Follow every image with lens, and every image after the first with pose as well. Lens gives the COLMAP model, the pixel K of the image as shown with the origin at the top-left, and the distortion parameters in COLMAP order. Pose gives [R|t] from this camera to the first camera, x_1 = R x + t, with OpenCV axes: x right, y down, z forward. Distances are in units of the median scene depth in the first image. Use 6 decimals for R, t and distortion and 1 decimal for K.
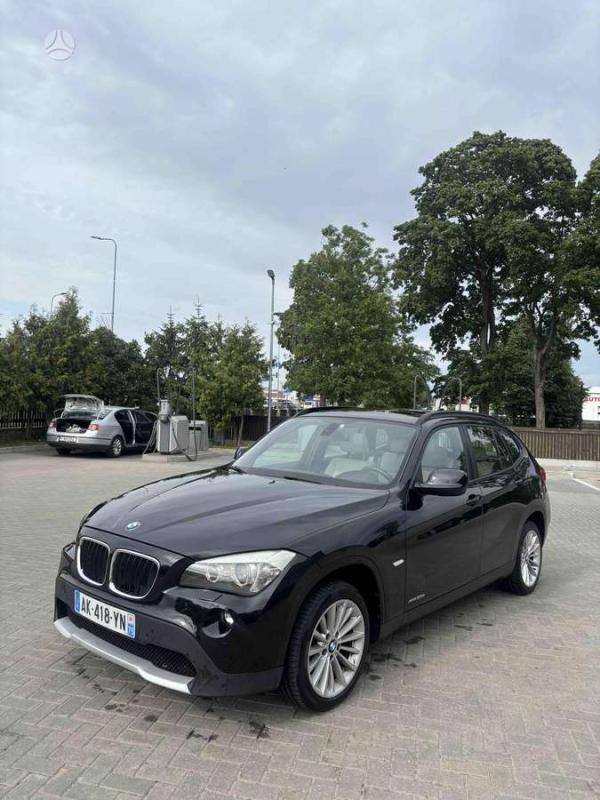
lens RADIAL K [[605.2, 0, 300.0], [0, 605.2, 400.0], [0, 0, 1]] dist [-0.001060, -0.003863]
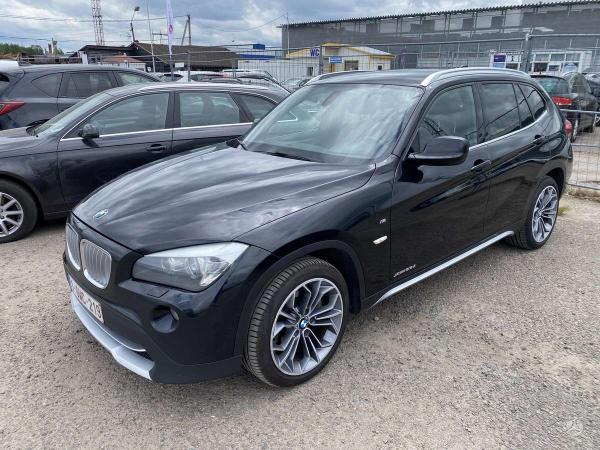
lens RADIAL K [[453.9, 0, 300.0], [0, 453.9, 225.0], [0, 0, 1]] dist [-0.001060, -0.003863]
pose [[0.984147, -0.021556, -0.176039, 0.186458], [0.076199, 0.947697, 0.309943, 0.013442], [0.160151, -0.318444, 0.934315, 0.355513]]
